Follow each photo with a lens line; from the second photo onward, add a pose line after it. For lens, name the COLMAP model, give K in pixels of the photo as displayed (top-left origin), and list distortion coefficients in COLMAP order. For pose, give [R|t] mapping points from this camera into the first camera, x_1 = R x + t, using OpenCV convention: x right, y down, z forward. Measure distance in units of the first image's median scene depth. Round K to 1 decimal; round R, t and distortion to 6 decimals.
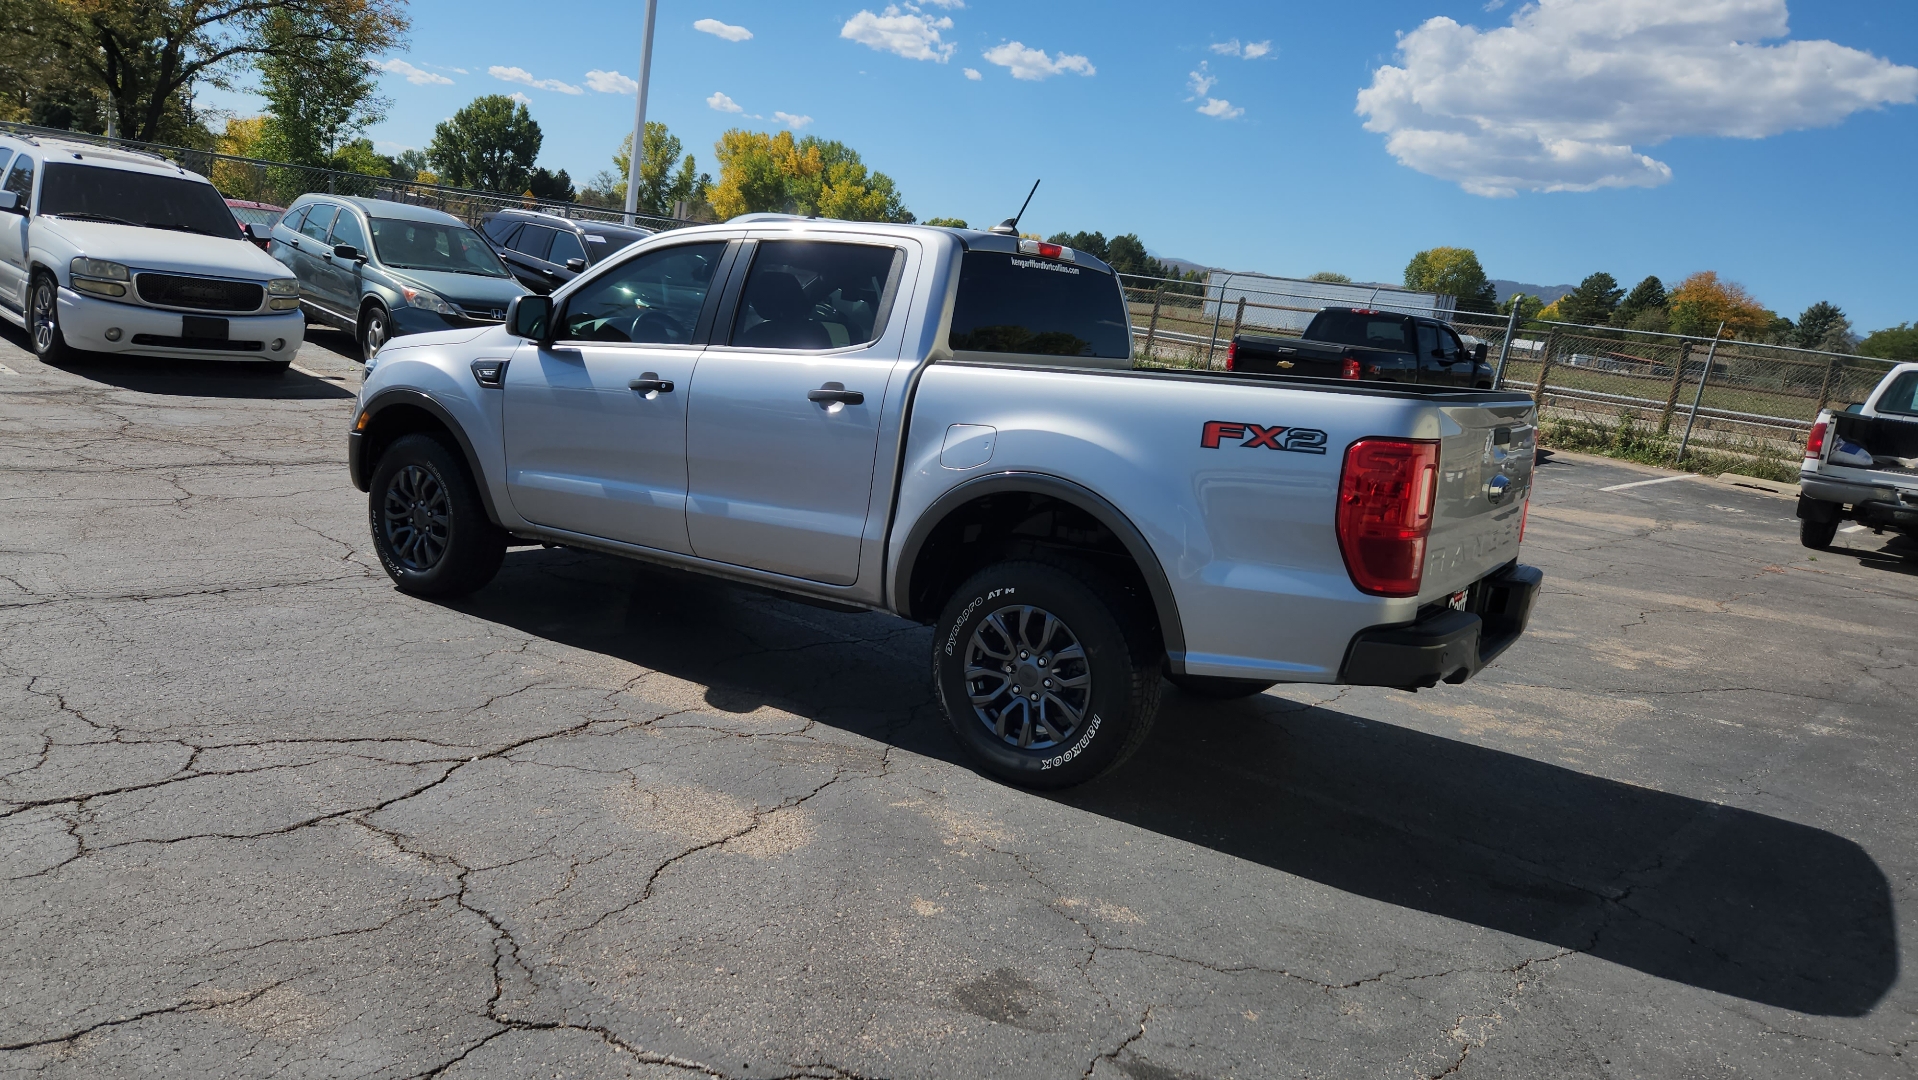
lens RADIAL K [[1283.1, 0, 924.2], [0, 1283.1, 552.2], [0, 0, 1]] dist [0.074886, -0.059863]
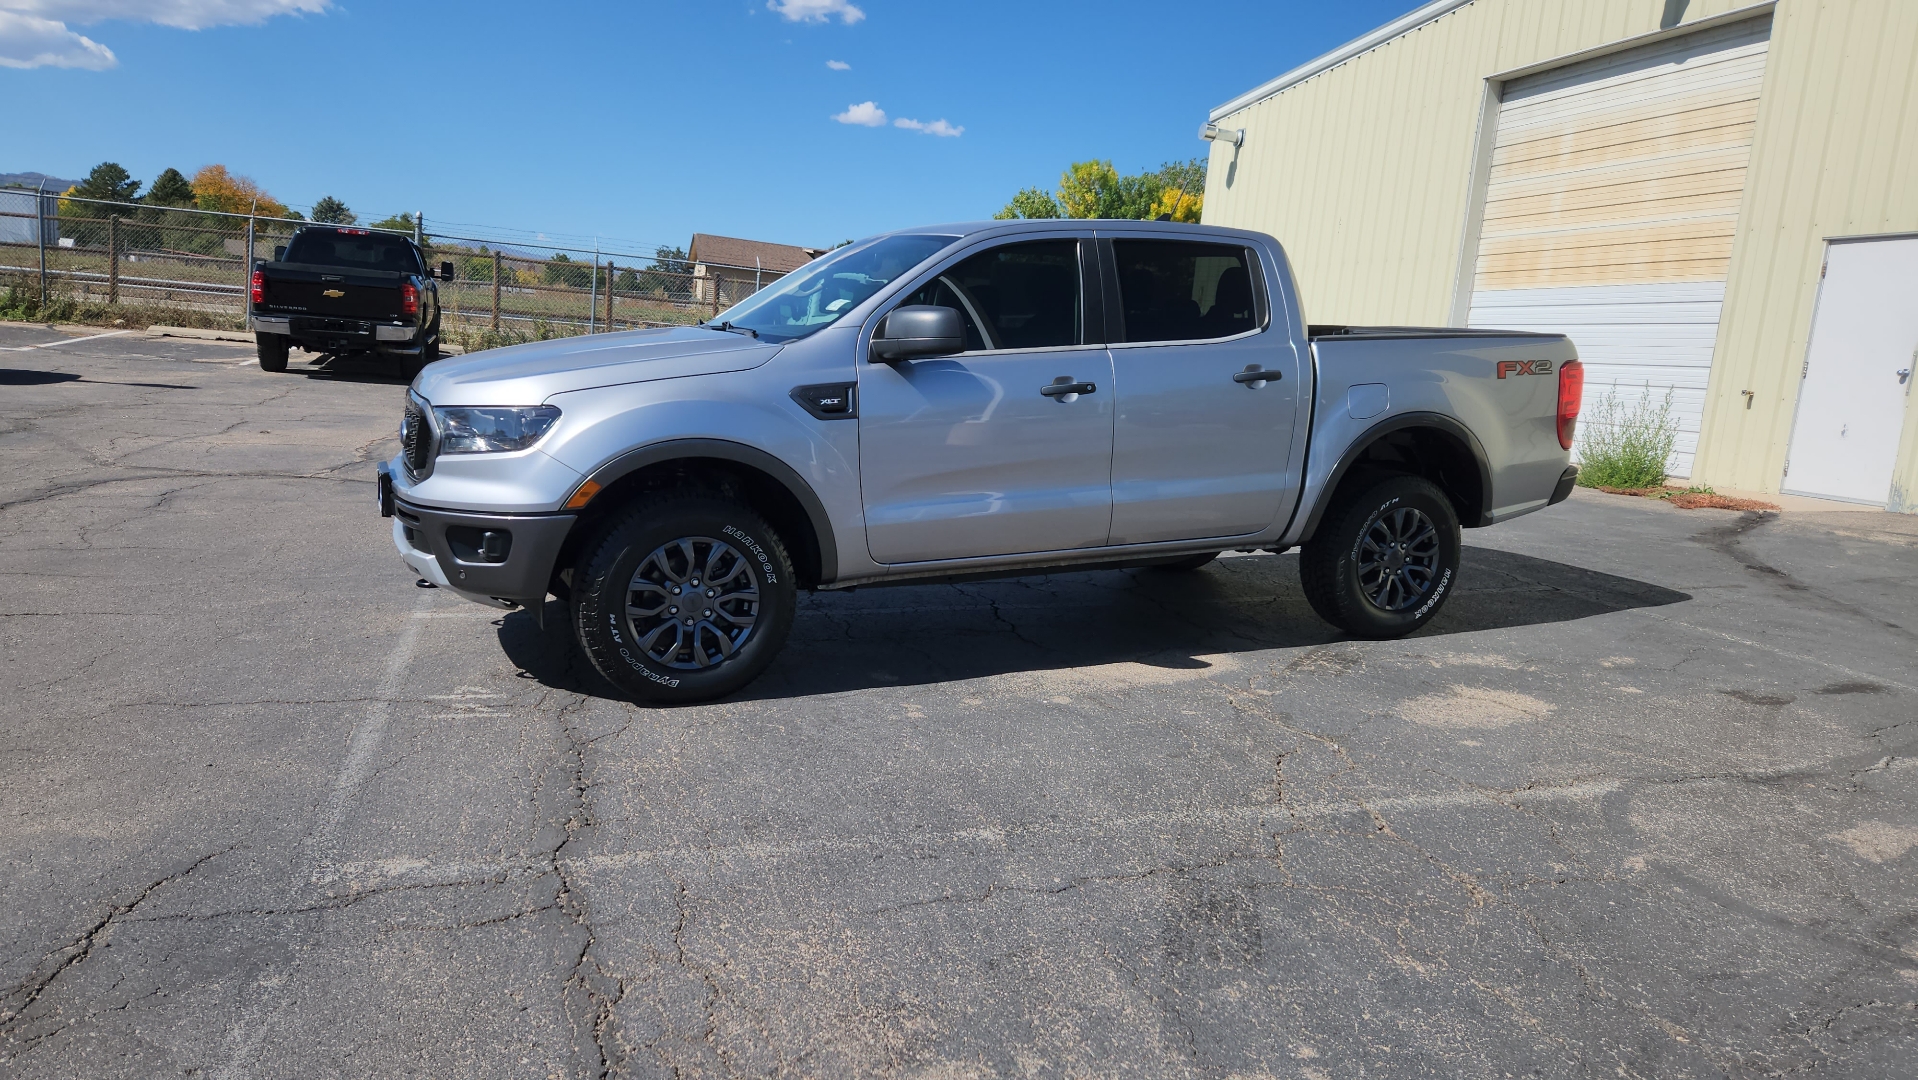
lens RADIAL K [[1283.1, 0, 929.2], [0, 1283.1, 536.4], [0, 0, 1]] dist [0.074886, -0.059863]
pose [[0.512596, -0.219329, 0.830145, -1.014301], [0.163082, 0.974095, 0.156661, -0.173637], [-0.843000, 0.055078, 0.535086, 0.510740]]
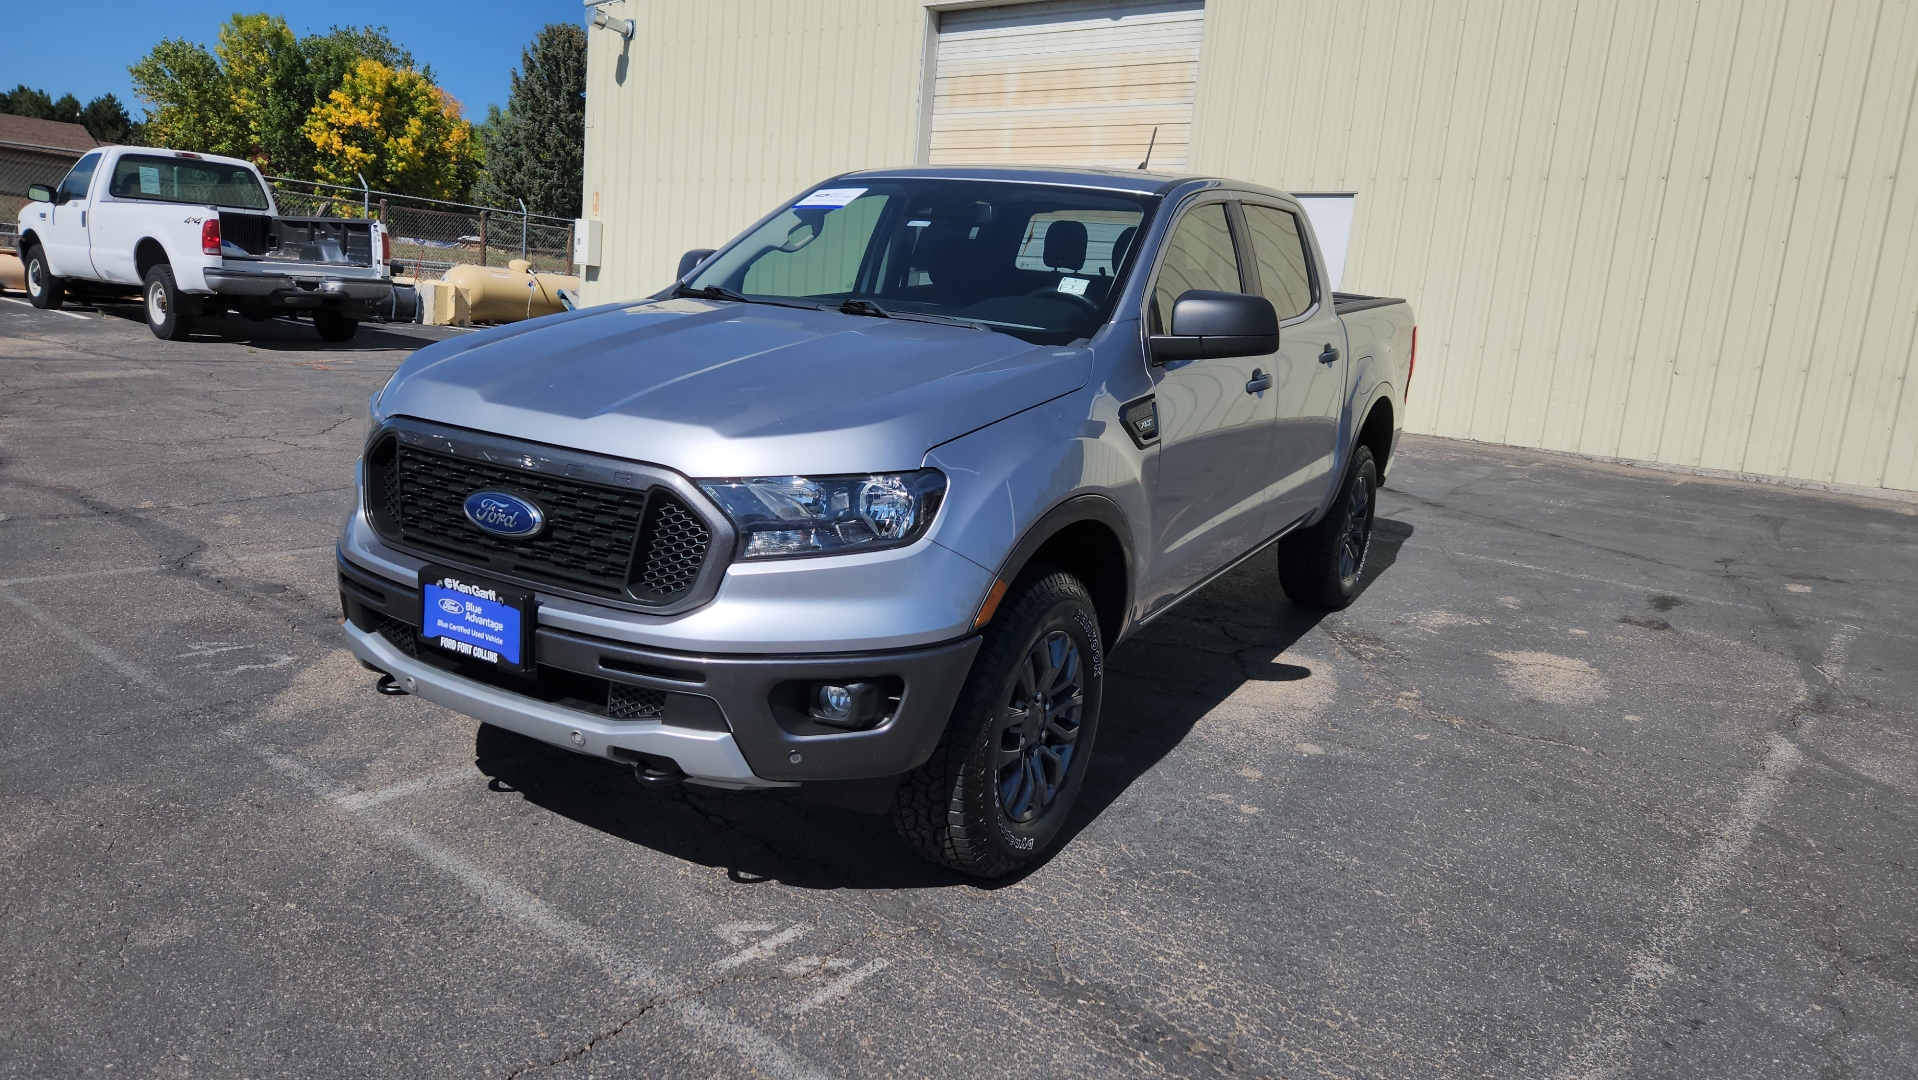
lens RADIAL K [[1283.1, 0, 947.2], [0, 1283.1, 546.8], [0, 0, 1]] dist [0.074886, -0.059863]
pose [[-0.069215, -0.316134, 0.946186, -0.933876], [0.104429, 0.940954, 0.322025, -0.291809], [-0.992121, 0.121098, -0.032114, 1.127073]]
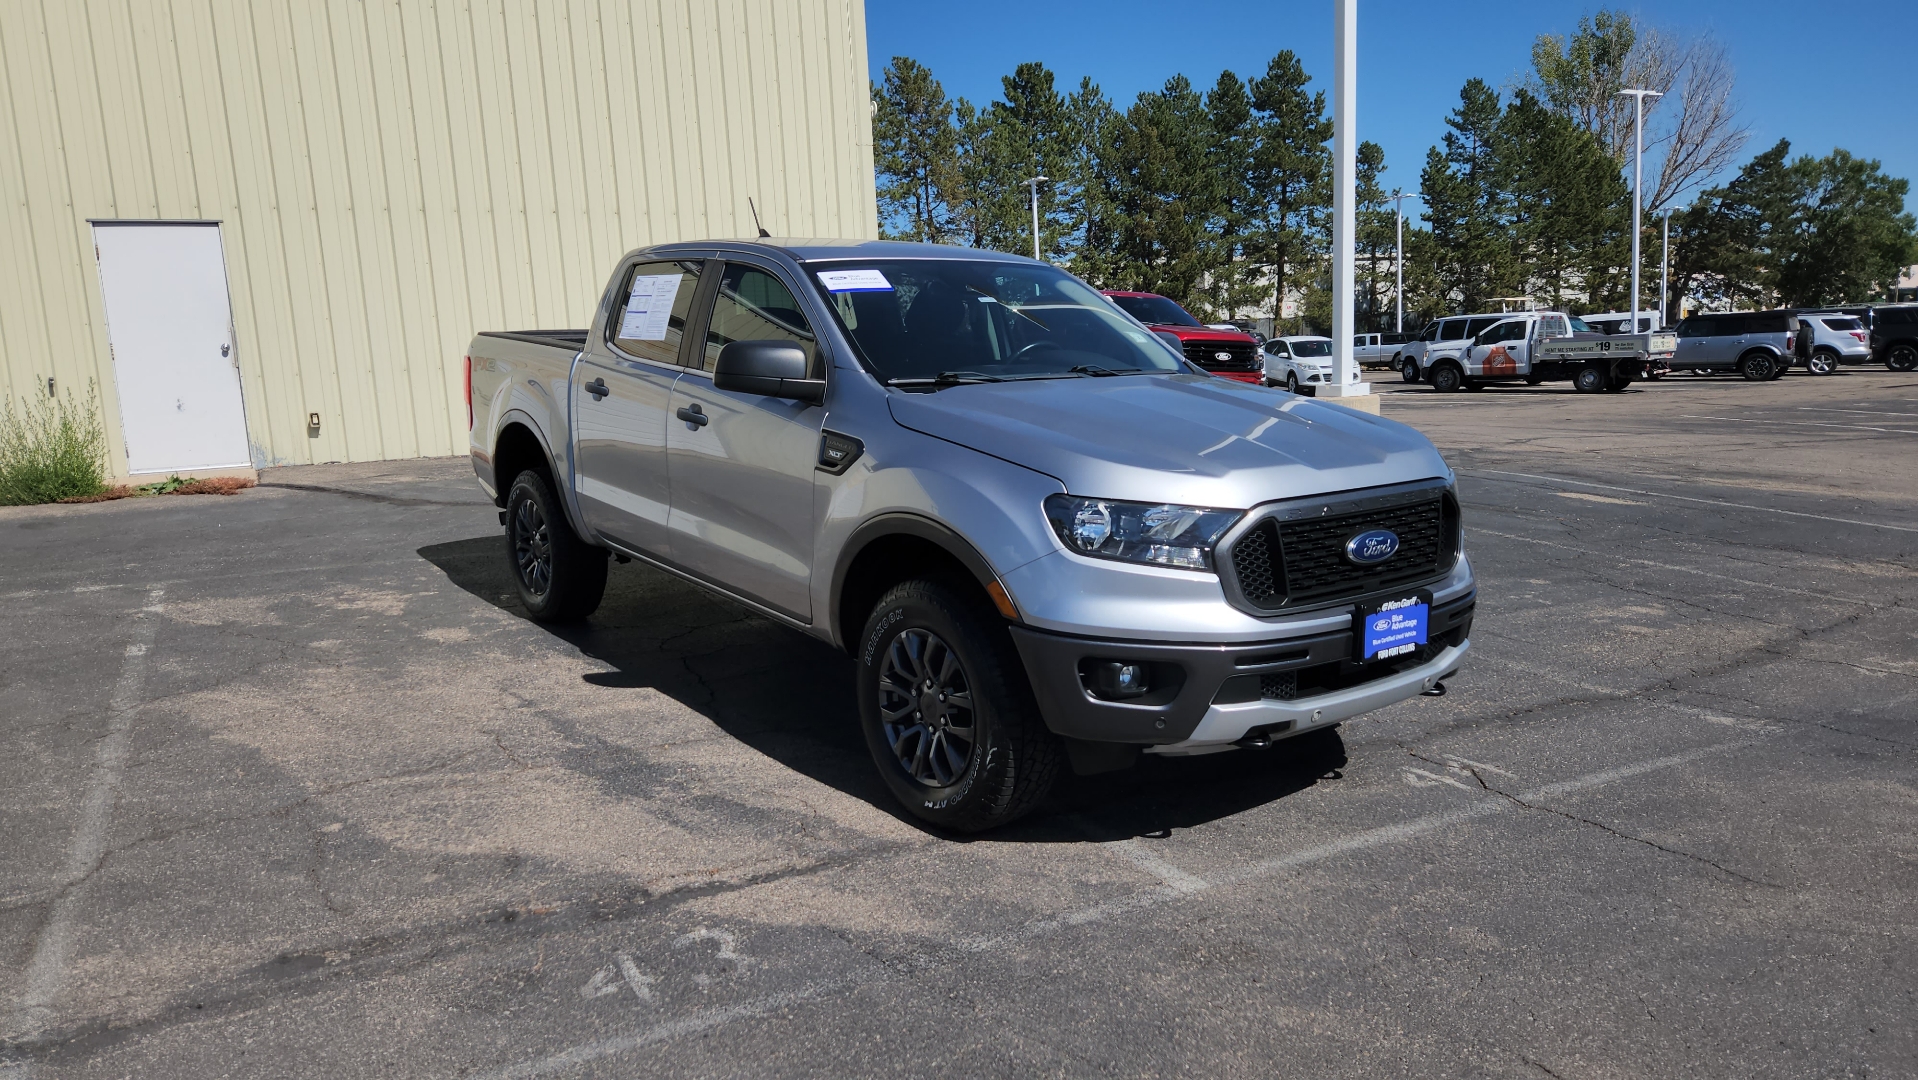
lens RADIAL K [[1283.1, 0, 931.4], [0, 1283.1, 542.0], [0, 0, 1]] dist [0.074886, -0.059863]
pose [[-0.944090, -0.142401, 0.297347, -0.434850], [-0.022280, 0.927403, 0.373398, -0.401357], [-0.328933, 0.345897, -0.878725, 1.918655]]
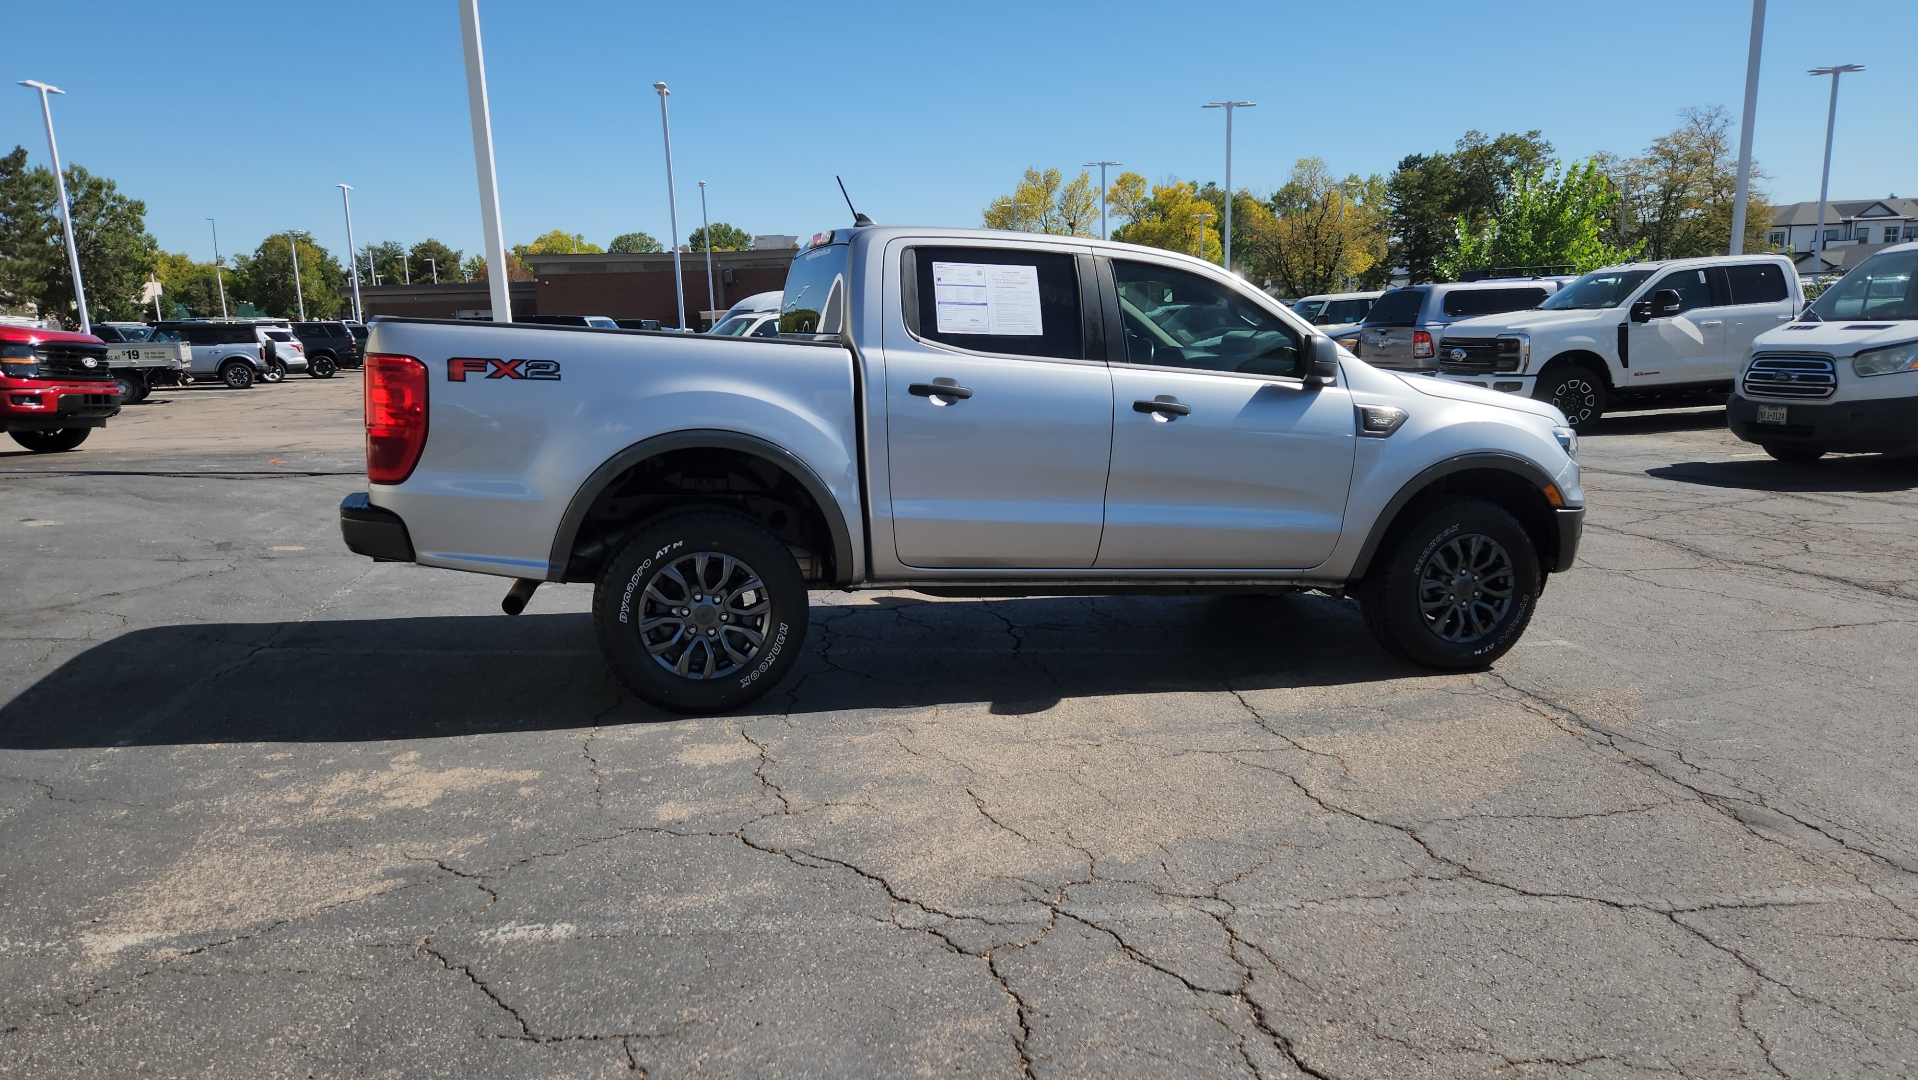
lens RADIAL K [[1283.1, 0, 929.6], [0, 1283.1, 546.7], [0, 0, 1]] dist [0.074886, -0.059863]
pose [[-0.627746, 0.021879, -0.778111, 0.807540], [-0.218836, 0.954330, 0.203382, -0.205261], [0.747025, 0.297951, -0.594289, 1.620901]]
